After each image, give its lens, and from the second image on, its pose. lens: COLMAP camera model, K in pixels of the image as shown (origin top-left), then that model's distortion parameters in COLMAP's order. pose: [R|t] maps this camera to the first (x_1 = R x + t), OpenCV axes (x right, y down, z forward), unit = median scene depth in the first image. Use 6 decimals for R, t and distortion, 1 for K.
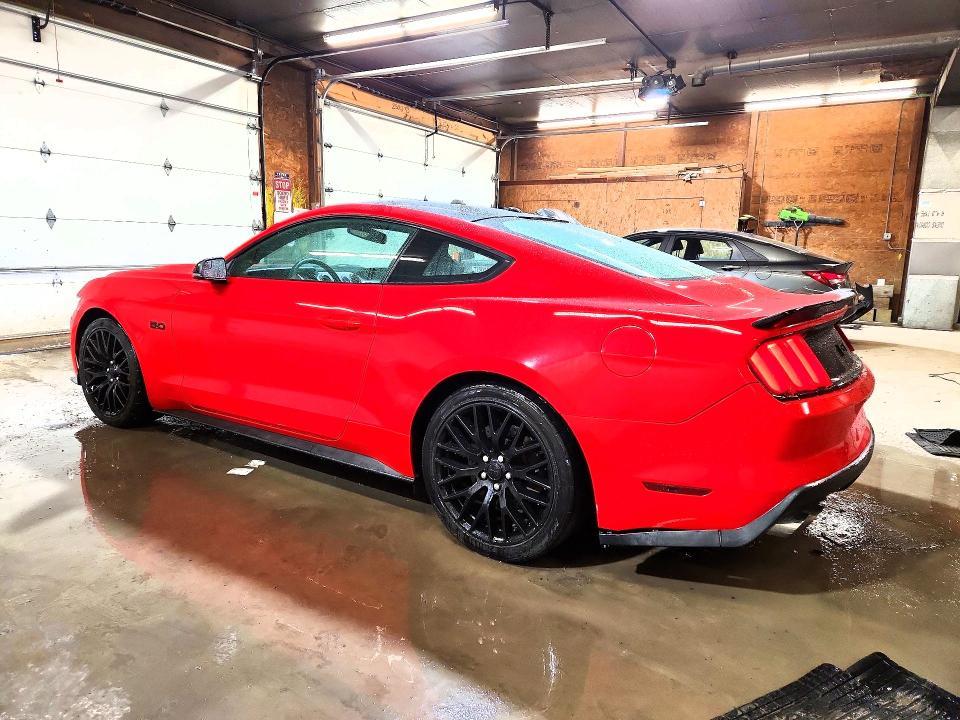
lens RADIAL K [[640.0, 0, 480.6], [0, 640.0, 353.5], [0, 0, 1]] dist [0.059893, -0.040199]
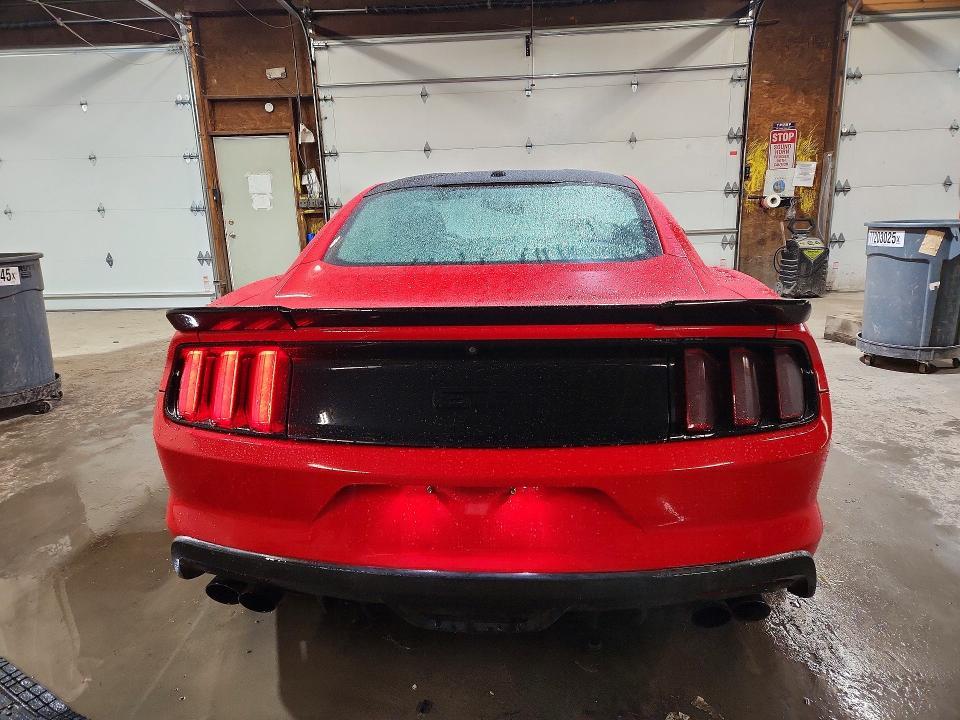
lens RADIAL K [[640.0, 0, 478.0], [0, 640.0, 363.5], [0, 0, 1]] dist [0.059893, -0.040199]
pose [[0.494907, 0.160696, -0.853958, 0.317629], [-0.100271, 0.986748, 0.127572, -0.031576], [0.863141, 0.022491, 0.504461, 0.222732]]
